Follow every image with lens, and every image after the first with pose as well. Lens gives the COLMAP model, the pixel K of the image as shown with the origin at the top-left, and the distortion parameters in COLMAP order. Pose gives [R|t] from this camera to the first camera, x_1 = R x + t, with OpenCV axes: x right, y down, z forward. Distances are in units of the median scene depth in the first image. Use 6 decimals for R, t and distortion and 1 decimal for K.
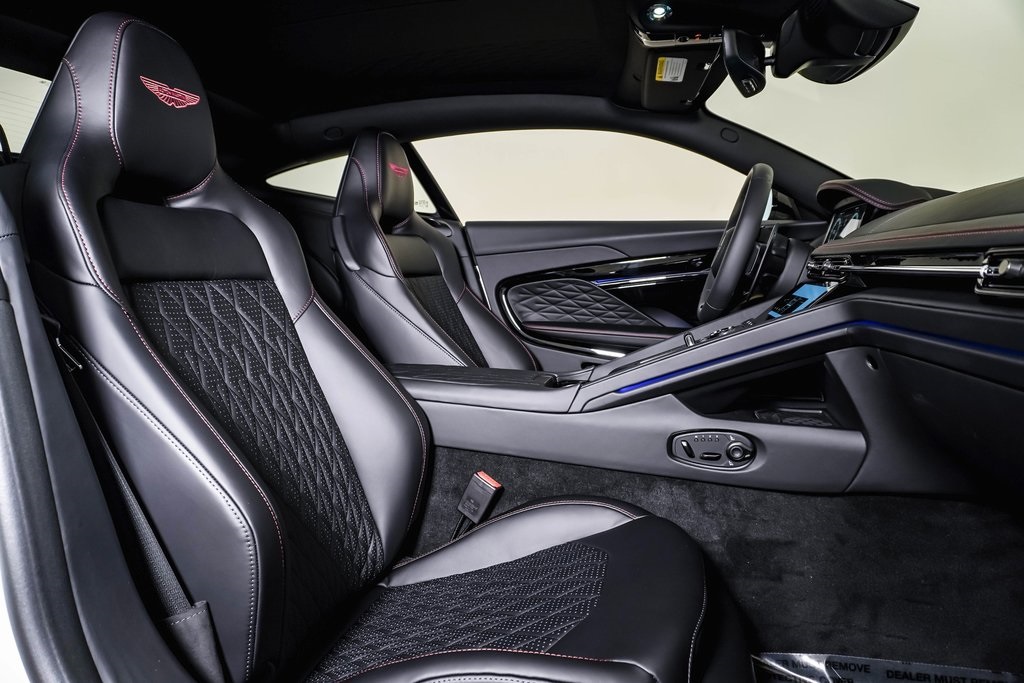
lens RADIAL K [[687.6, 0, 514.2], [0, 687.6, 340.3], [0, 0, 1]] dist [-0.043622, 0.021019]
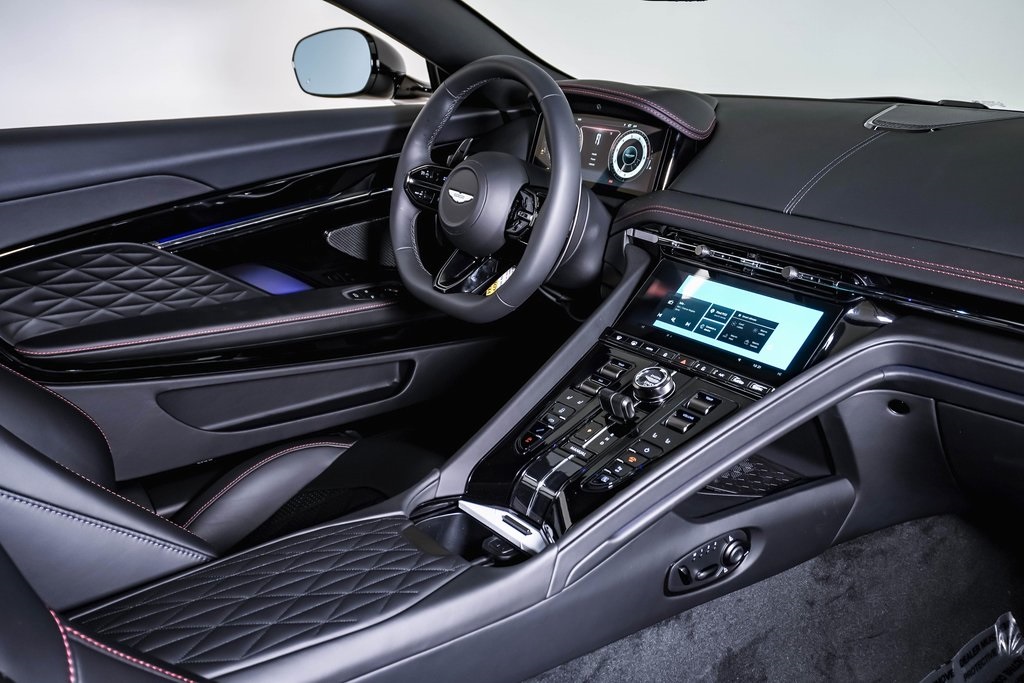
lens RADIAL K [[980.7, 0, 514.5], [0, 980.7, 343.0], [0, 0, 1]] dist [0.020172, 0.000000]
pose [[0.638273, -0.249070, 0.728403, -0.274334], [0.089103, 0.963755, 0.251469, -0.174871], [-0.764636, -0.095603, 0.637332, 0.297650]]
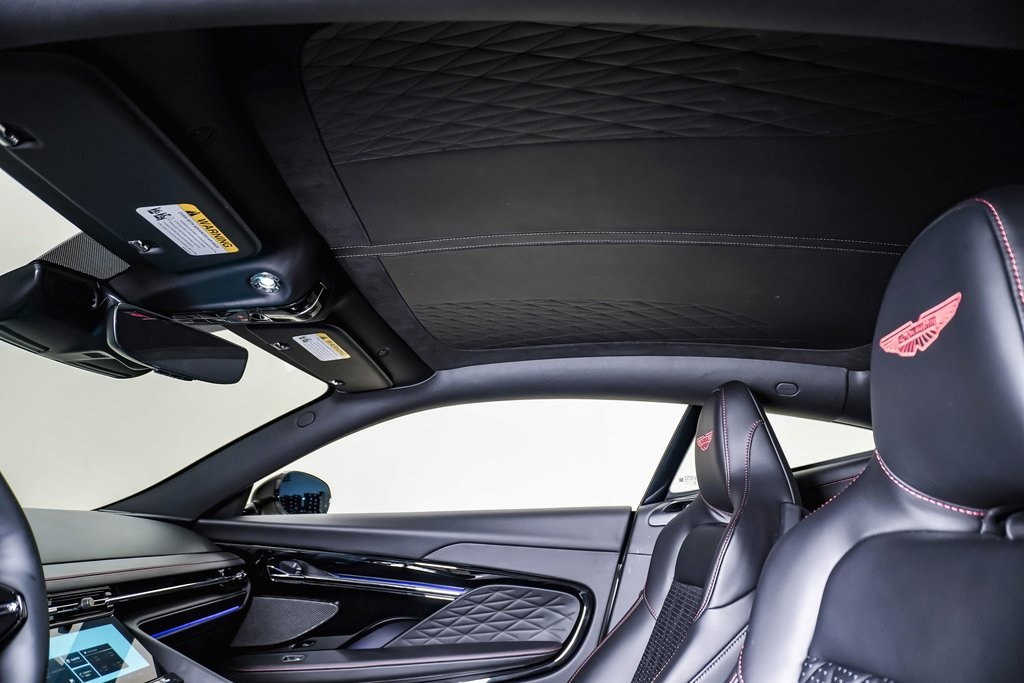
lens RADIAL K [[687.6, 0, 514.2], [0, 687.6, 337.6], [0, 0, 1]] dist [-0.043622, 0.021019]
pose [[-0.984089, -0.021136, -0.176413, 0.049467], [0.003634, 0.990298, -0.138914, -0.169958], [0.177638, -0.137345, -0.974465, 1.058500]]
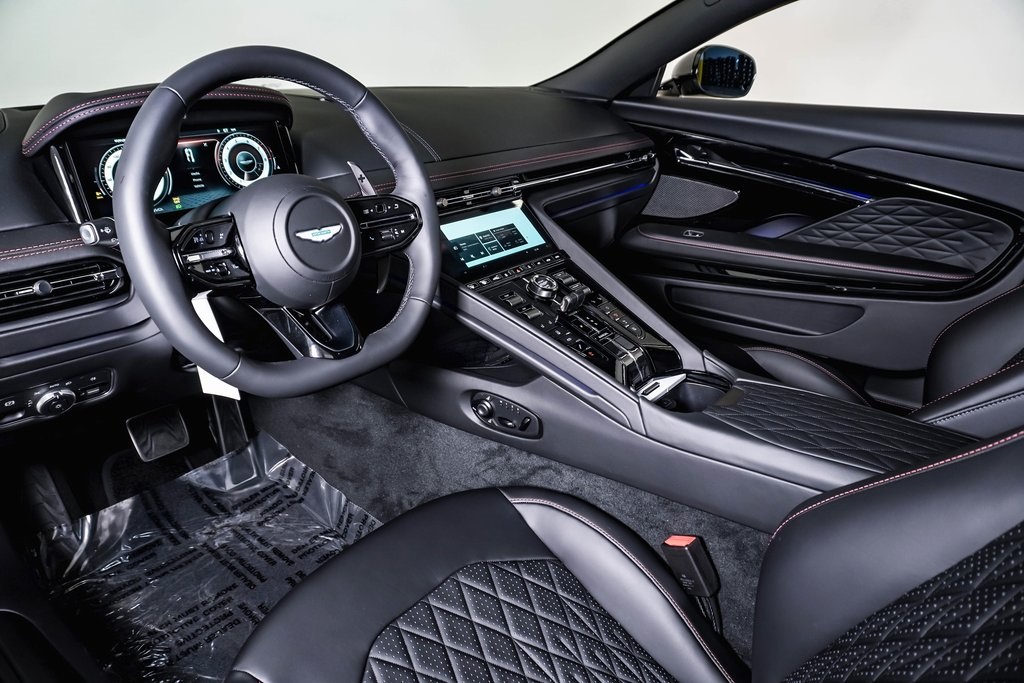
lens RADIAL K [[687.6, 0, 513.0], [0, 687.6, 343.9], [0, 0, 1]] dist [-0.043622, 0.021019]
pose [[-0.891264, -0.186106, 0.413538, -0.027880], [0.044875, 0.871240, 0.488802, -0.227695], [-0.451260, 0.454209, -0.768153, 1.036965]]
